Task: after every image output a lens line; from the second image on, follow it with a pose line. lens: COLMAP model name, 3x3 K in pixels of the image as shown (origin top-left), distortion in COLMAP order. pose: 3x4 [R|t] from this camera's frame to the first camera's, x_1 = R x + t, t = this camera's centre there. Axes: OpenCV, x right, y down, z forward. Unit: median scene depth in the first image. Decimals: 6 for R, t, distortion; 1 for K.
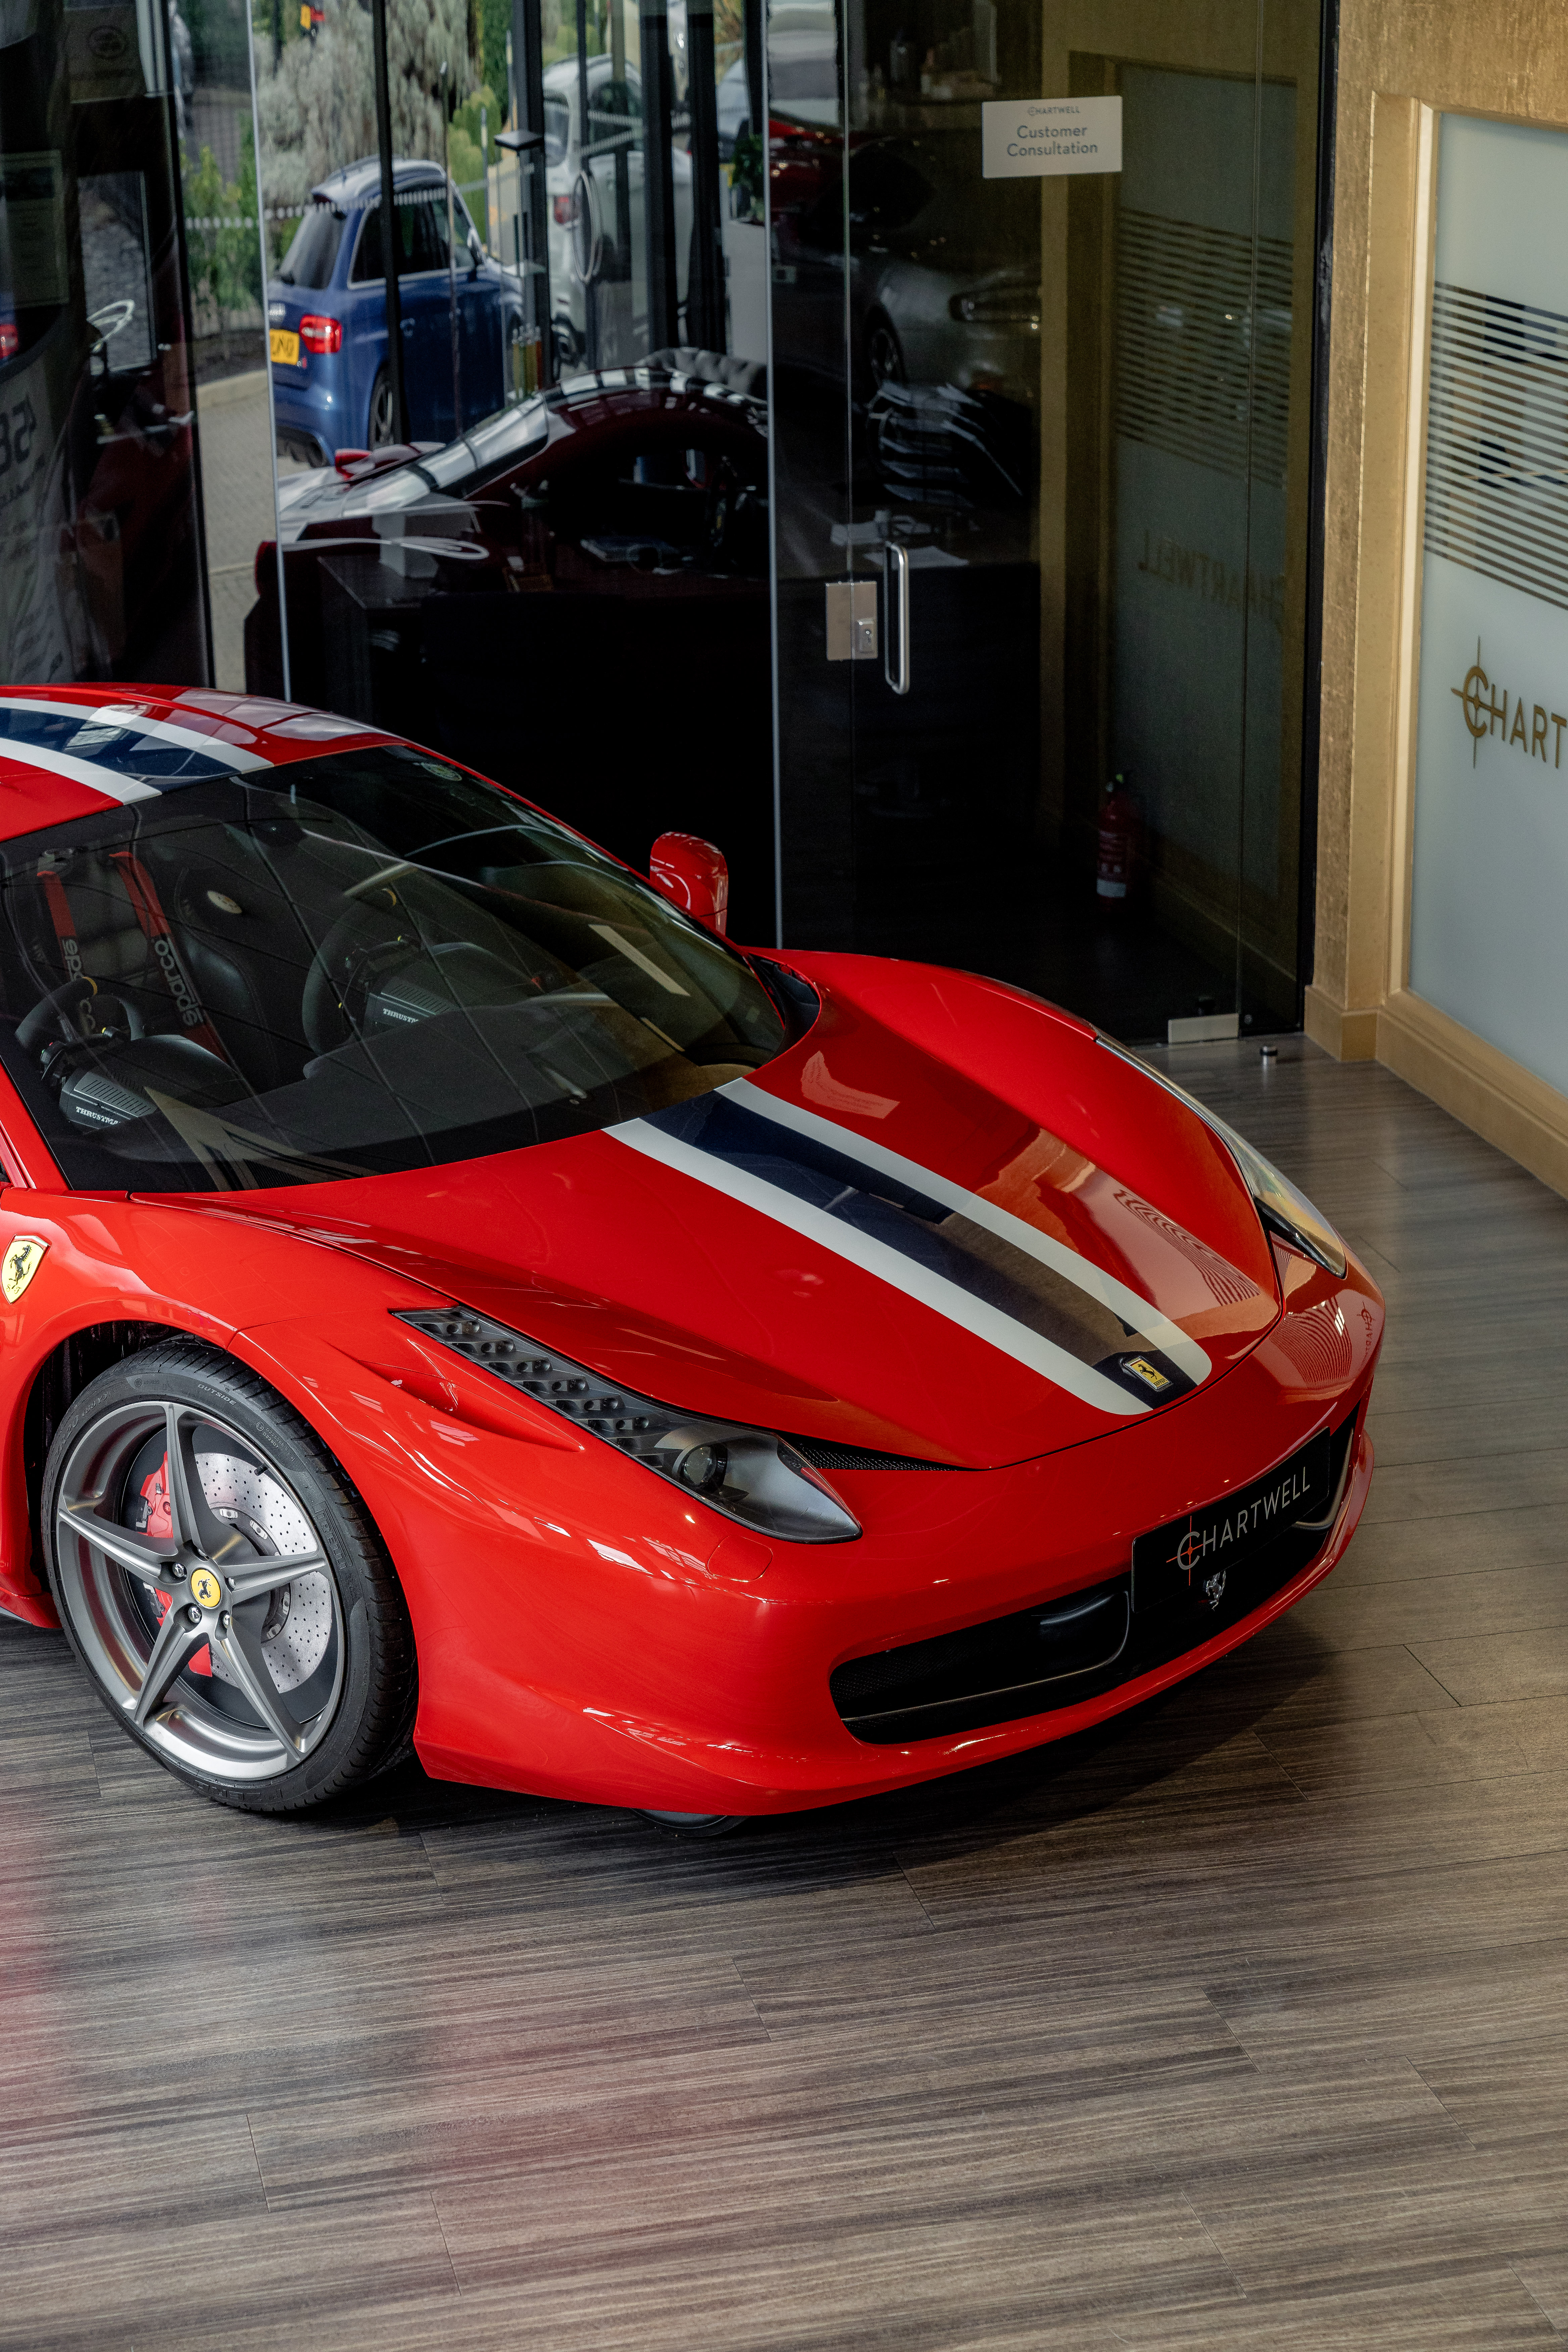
lens RADIAL K [[4147.1, 0, 797.9], [0, 4147.1, 1177.8], [0, 0, 1]] dist [0.078958, 0.000000]
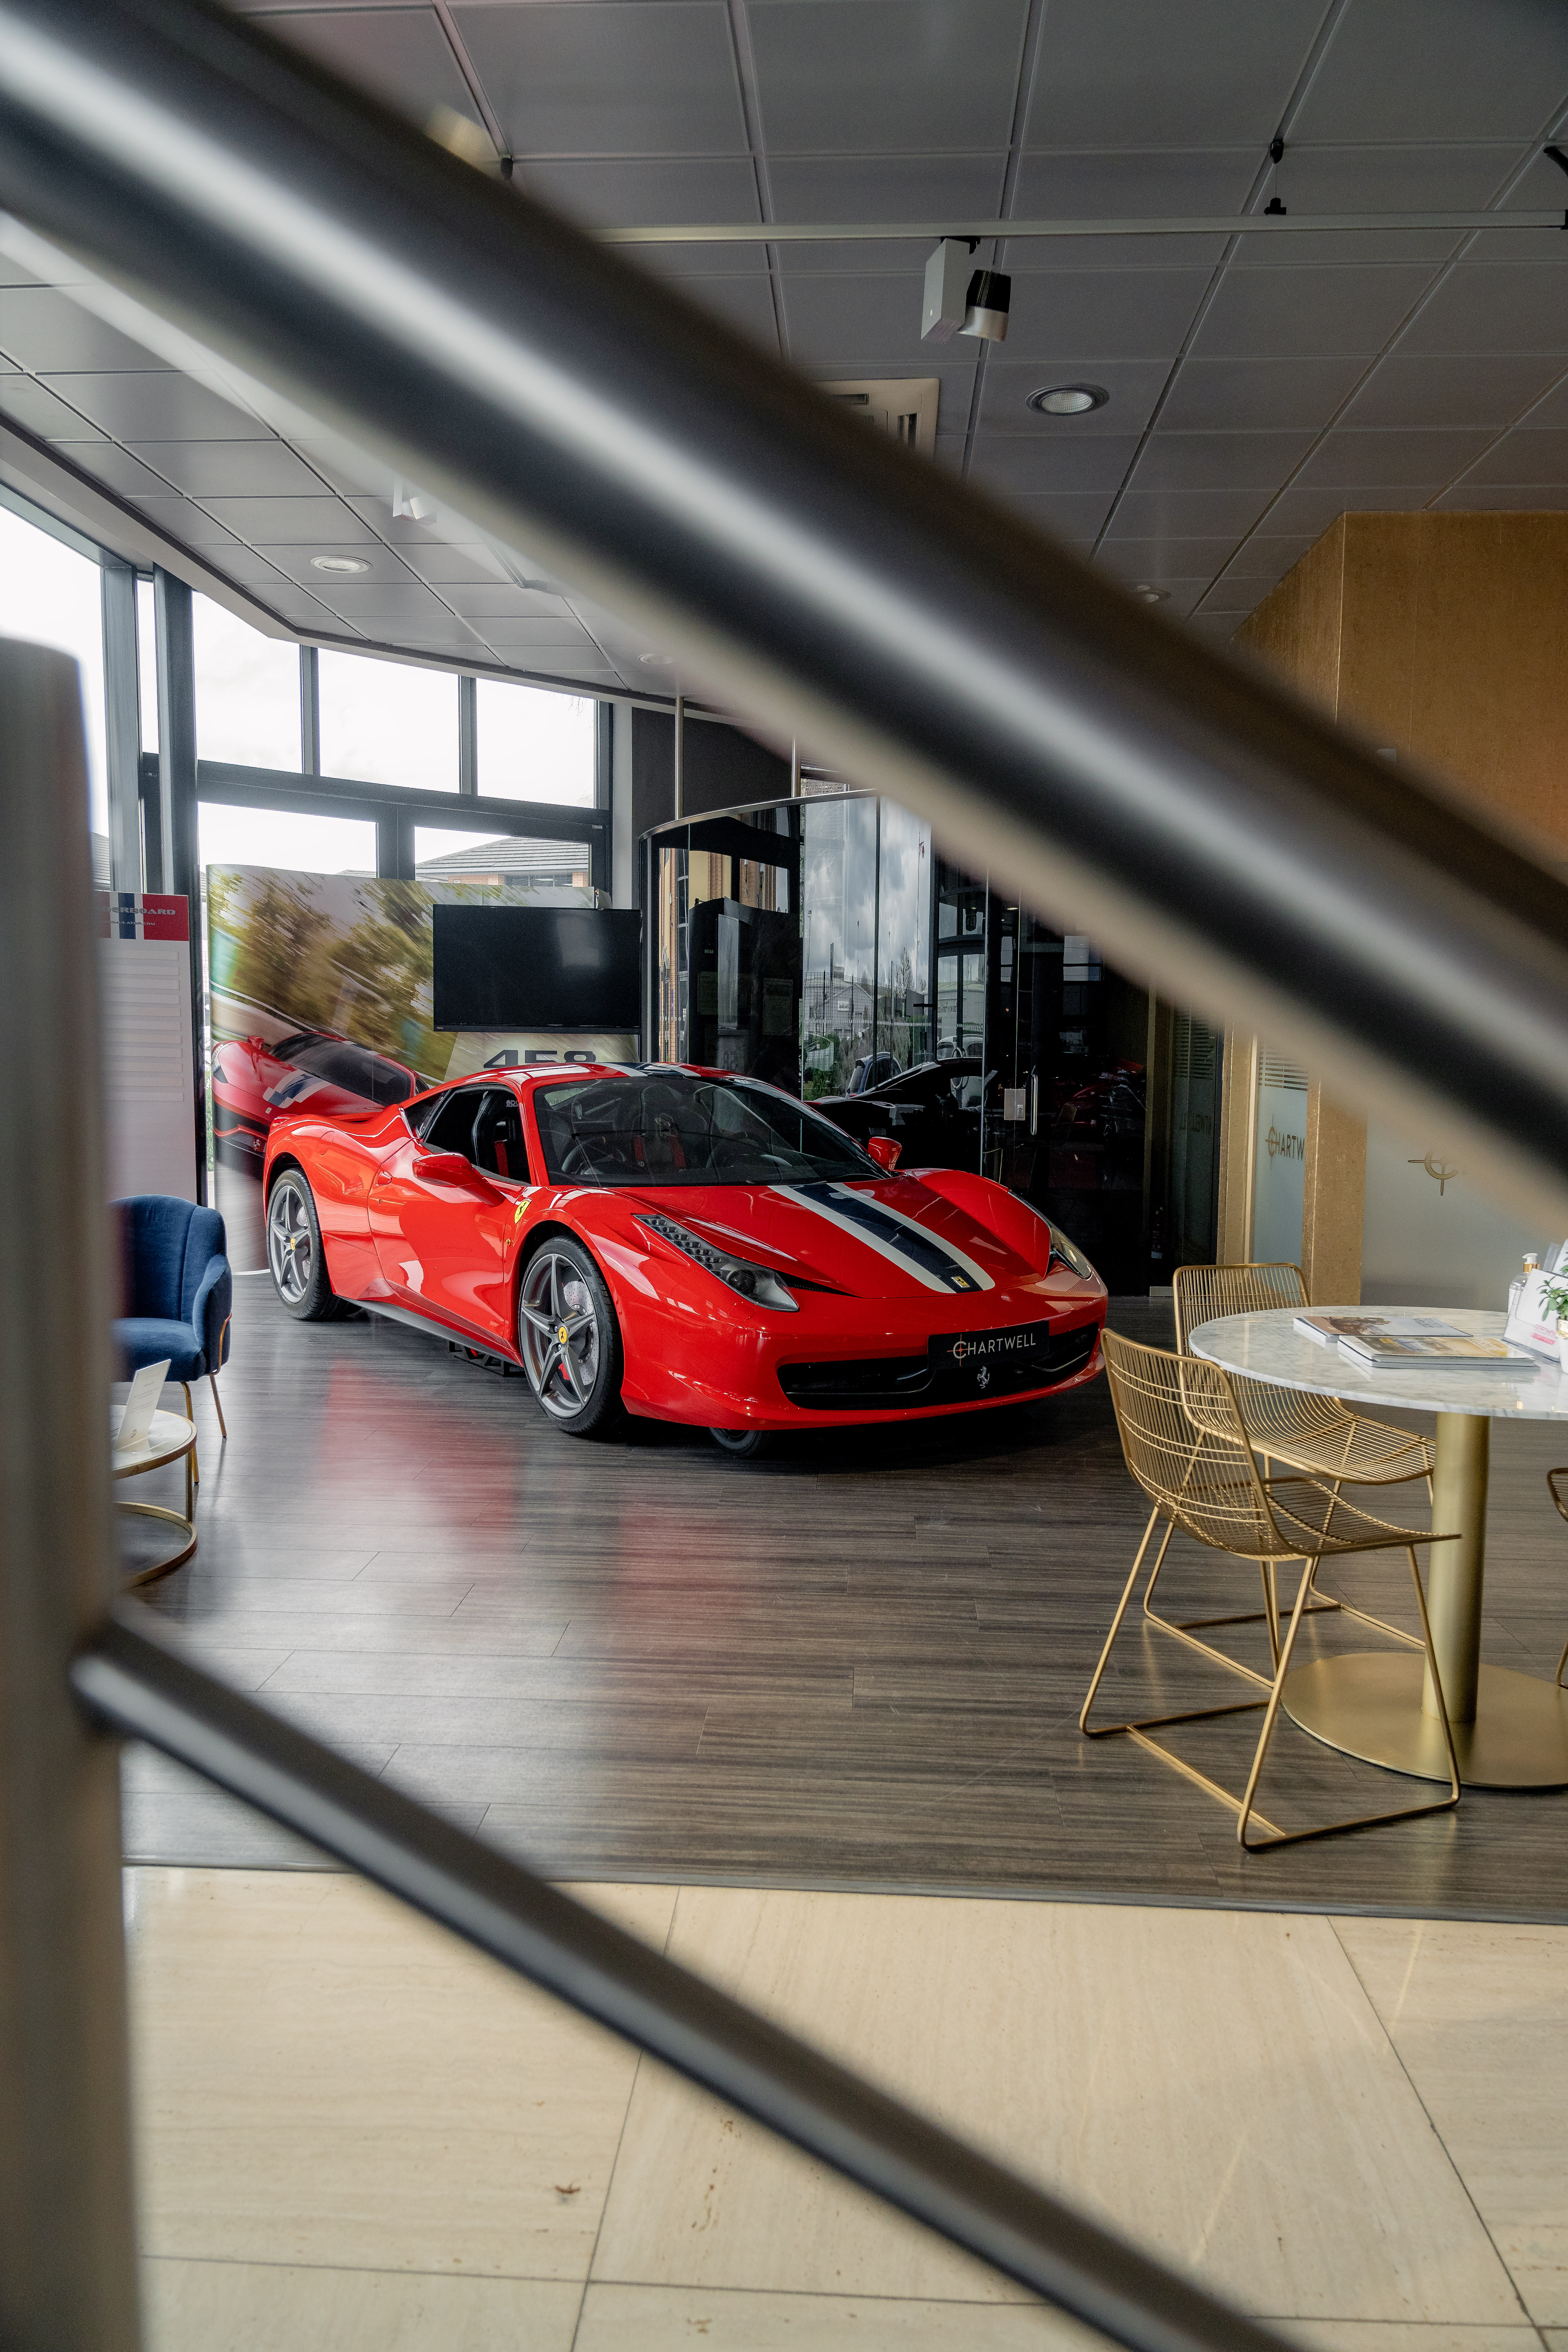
lens RADIAL K [[1623.9, 0, 790.7], [0, 1623.9, 1192.5], [0, 0, 1]] dist [0.006174, 0.005626]
pose [[0.957700, 0.052901, -0.282866, 0.249472], [-0.112956, 0.973174, -0.200434, 0.192546], [0.264674, 0.223907, 0.937984, 0.123726]]
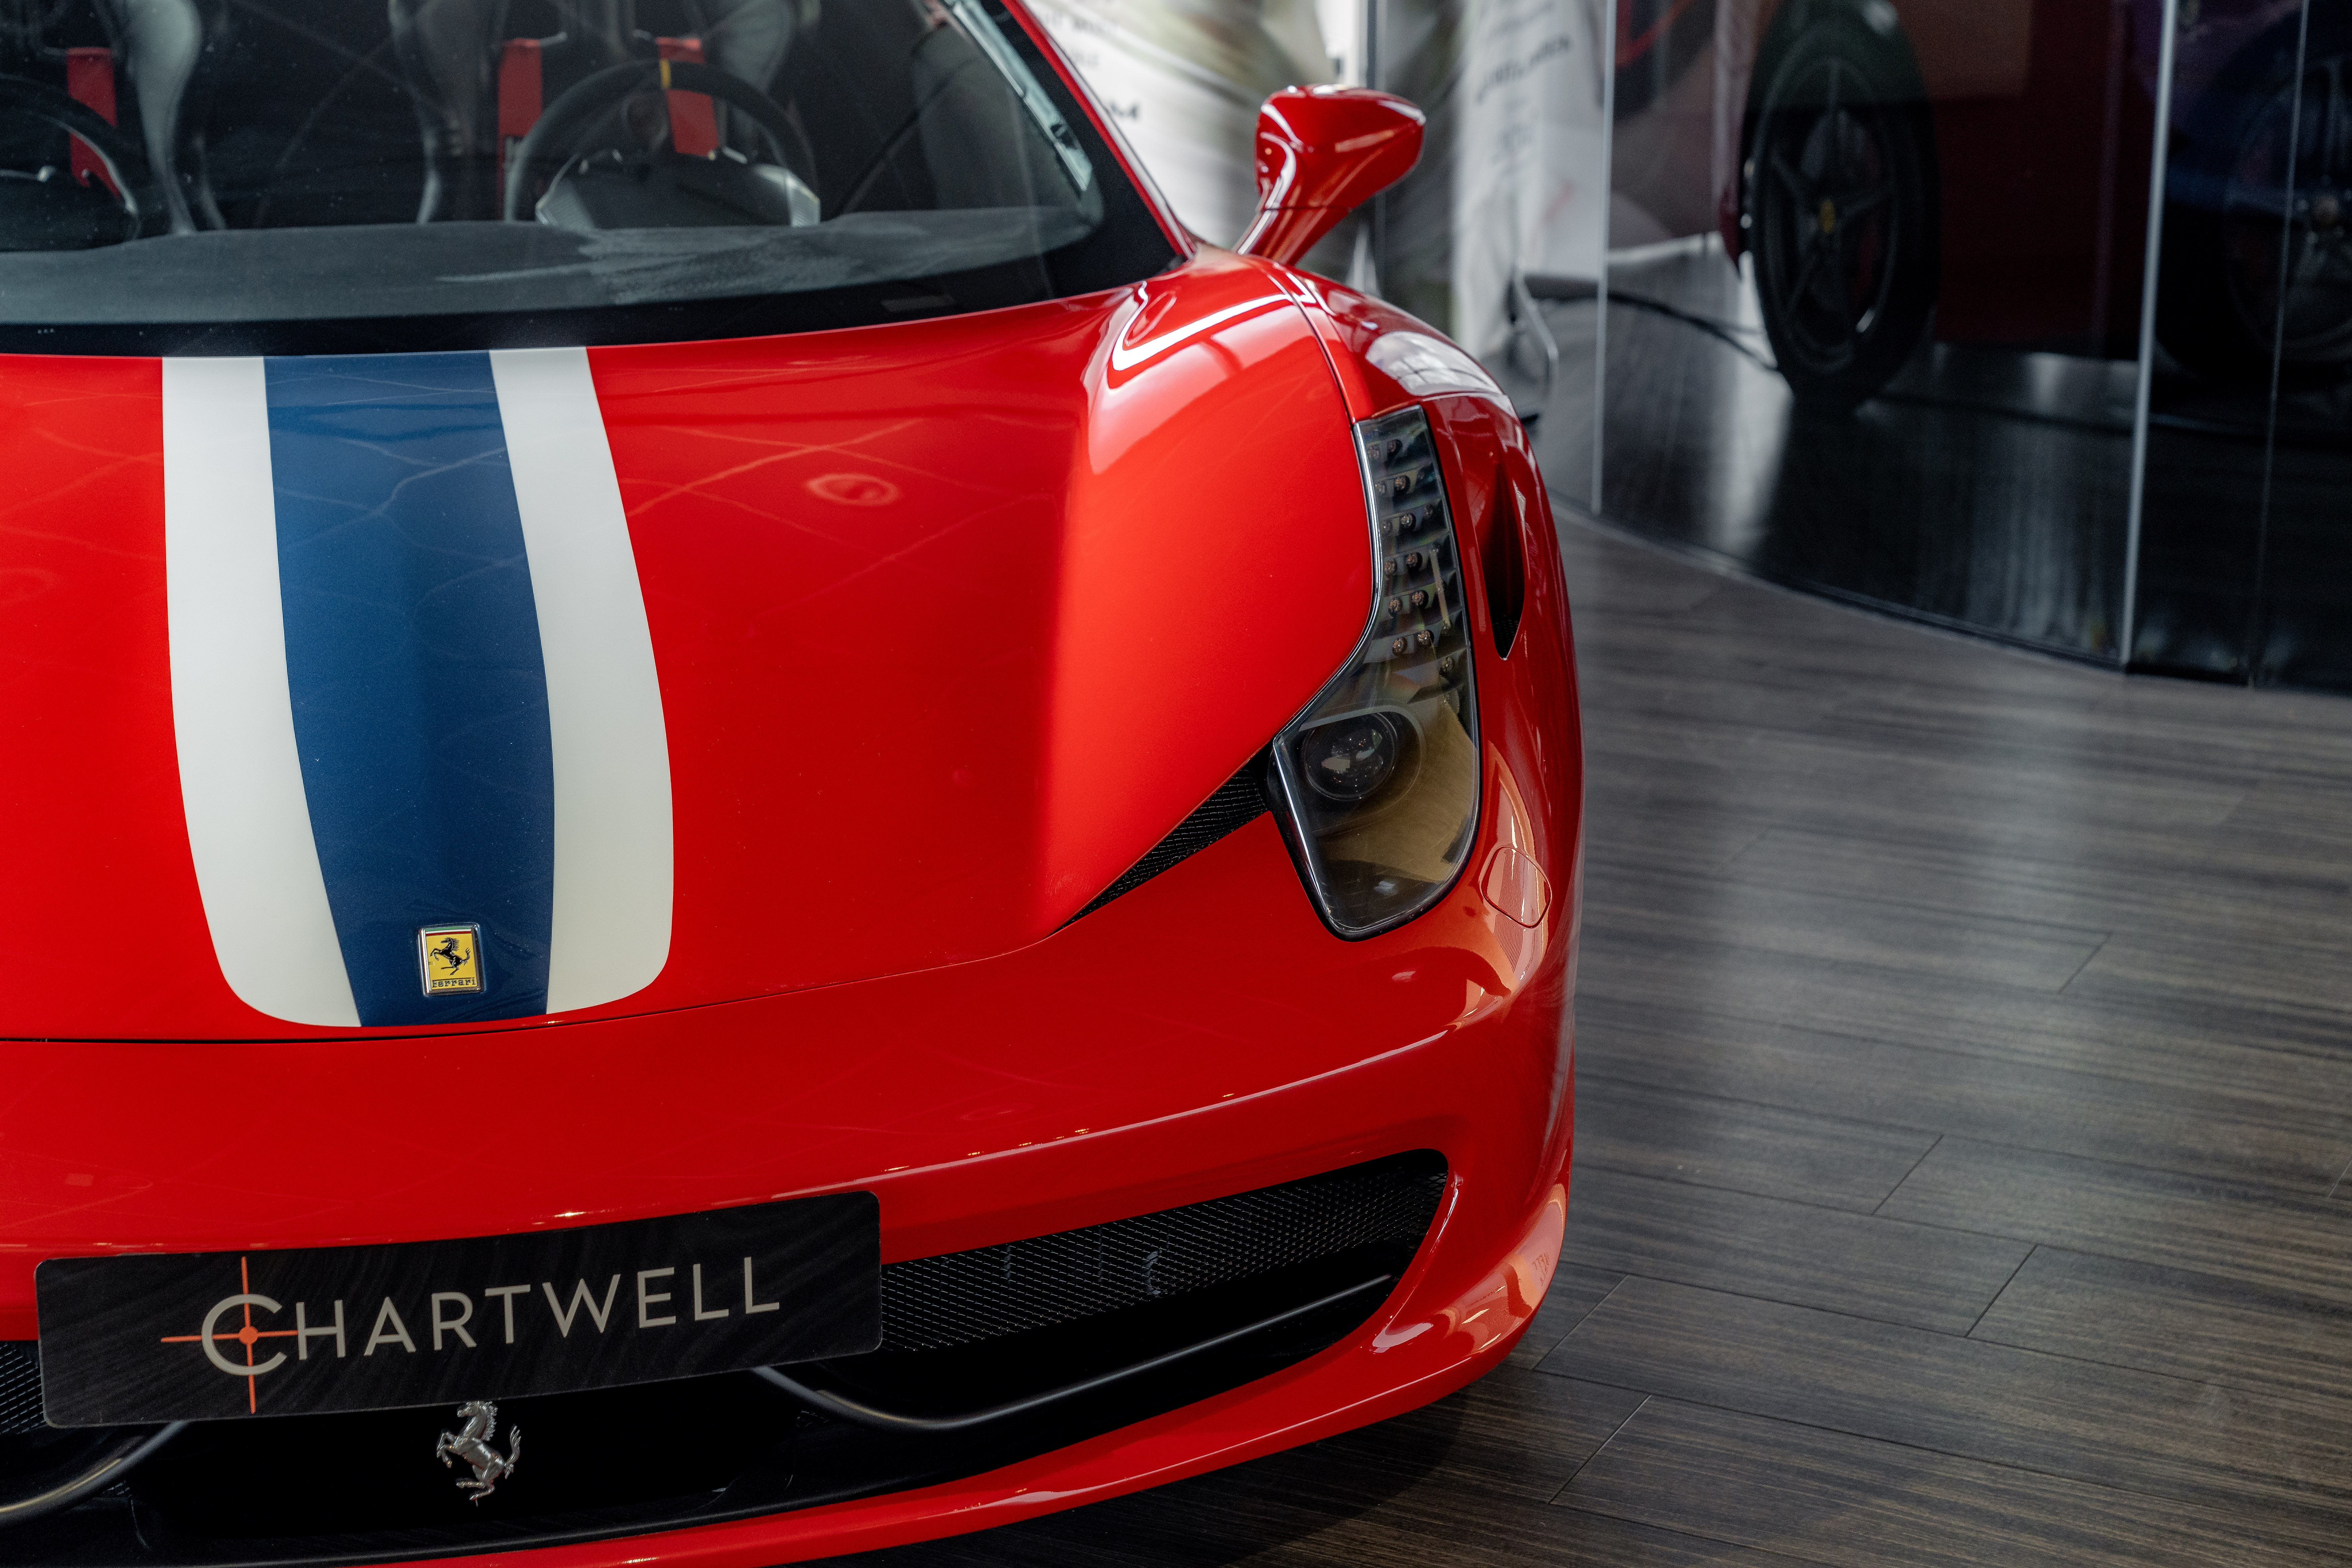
lens RADIAL K [[4147.1, 0, 1171.5], [0, 4147.1, 782.7], [0, 0, 1]] dist [0.078958, 0.000000]
pose [[0.769512, 0.192960, -0.608783, 0.431069], [-0.210090, 0.976691, 0.044014, -0.009515], [0.603086, 0.094030, 0.792115, 0.690331]]
